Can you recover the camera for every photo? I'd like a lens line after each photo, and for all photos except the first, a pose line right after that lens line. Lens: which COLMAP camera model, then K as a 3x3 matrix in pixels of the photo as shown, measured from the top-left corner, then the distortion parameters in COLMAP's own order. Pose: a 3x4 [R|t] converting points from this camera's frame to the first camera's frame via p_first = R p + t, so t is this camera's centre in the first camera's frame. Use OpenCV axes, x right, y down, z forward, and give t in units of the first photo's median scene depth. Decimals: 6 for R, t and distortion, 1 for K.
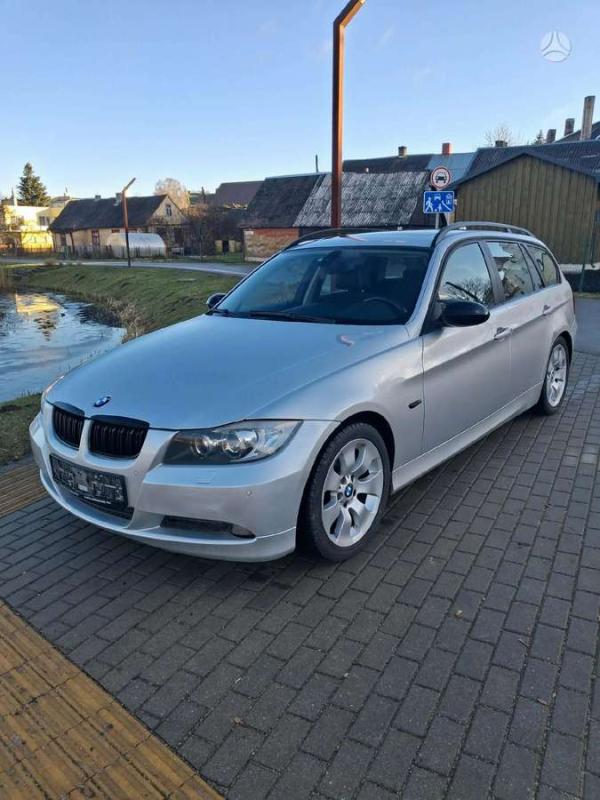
lens RADIAL K [[628.7, 0, 289.1], [0, 628.7, 411.5], [0, 0, 1]] dist [0.008201, 0.001112]
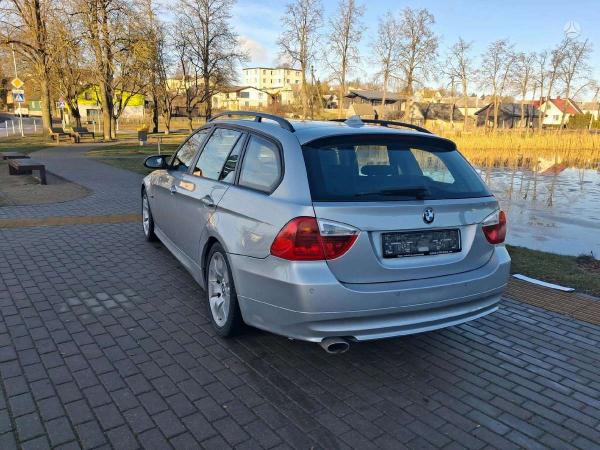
lens RADIAL K [[471.5, 0, 314.7], [0, 471.5, 234.7], [0, 0, 1]] dist [0.008201, 0.001112]
pose [[-0.391386, 0.209245, -0.896121, 1.067023], [-0.271798, 0.904074, 0.329811, -0.420570], [0.879172, 0.372647, -0.296970, 1.475476]]
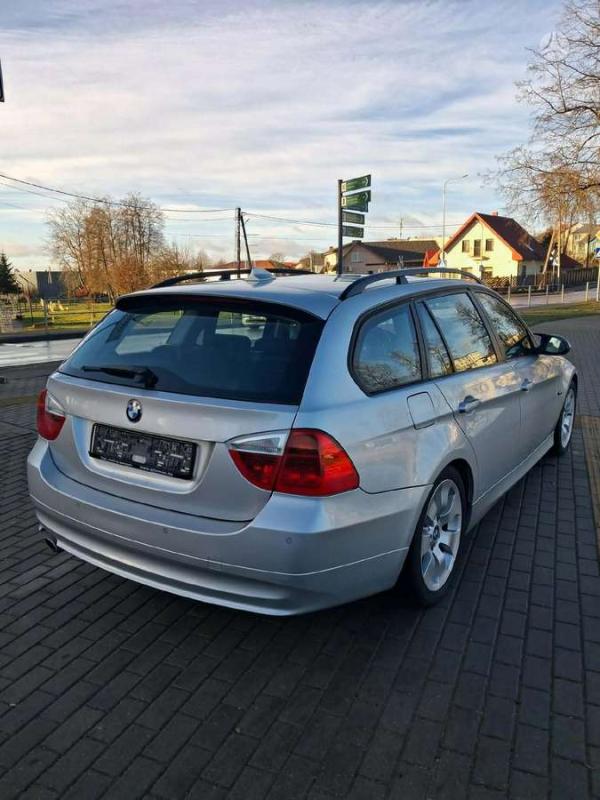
lens RADIAL K [[639.0, 0, 290.3], [0, 639.0, 403.0], [0, 0, 1]] dist [0.003036, -0.003925]
pose [[-0.994788, 0.048299, -0.089800, 0.373653], [0.003438, 0.896084, 0.443872, -0.537983], [0.101907, 0.441250, -0.891579, 1.928209]]
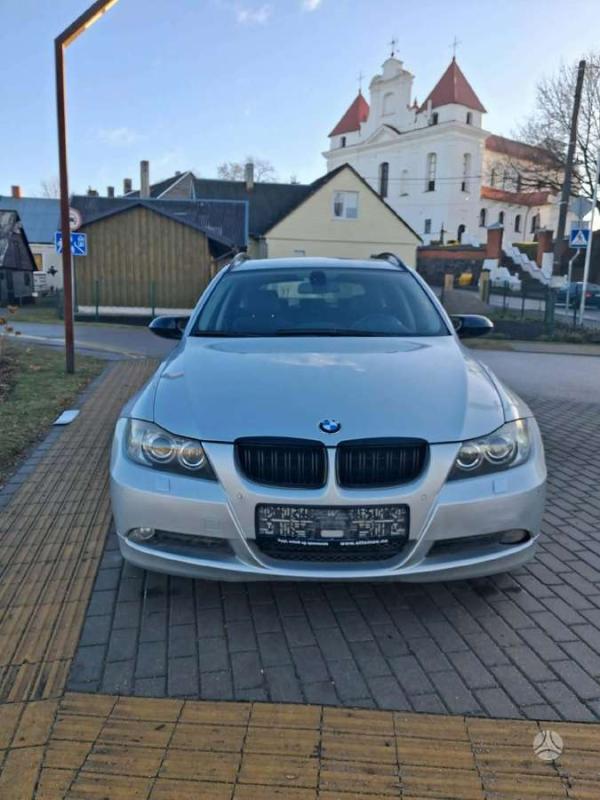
lens RADIAL K [[639.0, 0, 290.3], [0, 639.0, 403.0], [0, 0, 1]] dist [0.003036, -0.003925]
pose [[0.786299, -0.081437, 0.612456, -0.549944], [0.135602, 0.989853, -0.042474, -0.011774], [-0.602782, 0.116447, 0.789363, 0.235177]]
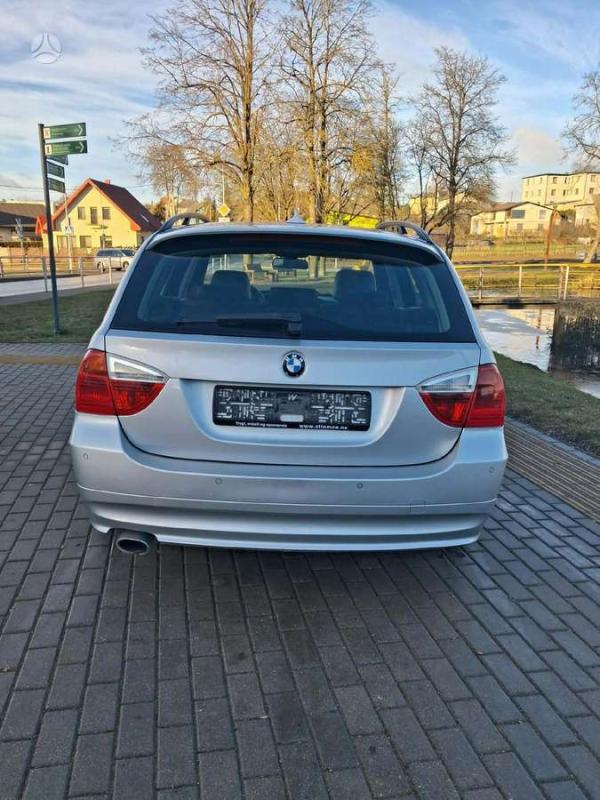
lens RADIAL K [[630.9, 0, 297.3], [0, 630.9, 421.6], [0, 0, 1]] dist [0.007929, -0.002305]
pose [[-0.770054, 0.166936, -0.615751, 0.770318], [-0.177287, 0.871152, 0.457890, -0.469695], [0.612851, 0.461765, -0.641238, 1.754774]]
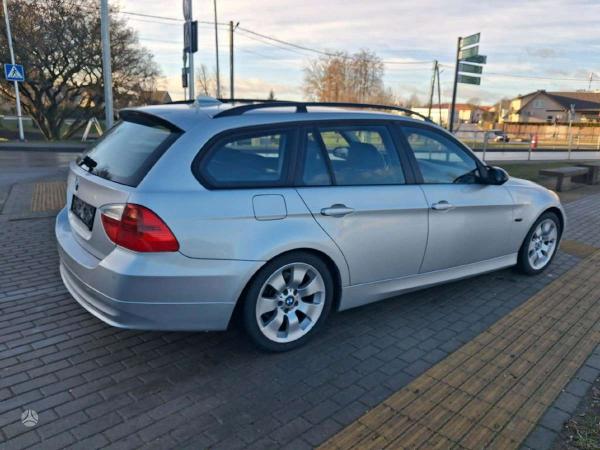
lens RADIAL K [[479.2, 0, 300.0], [0, 479.2, 225.0], [0, 0, 1]] dist [0.003036, -0.003925]
pose [[-0.966006, -0.076855, 0.246831, 0.000190], [0.048606, 0.883764, 0.465403, -0.523364], [-0.253909, 0.461579, -0.849985, 1.922576]]
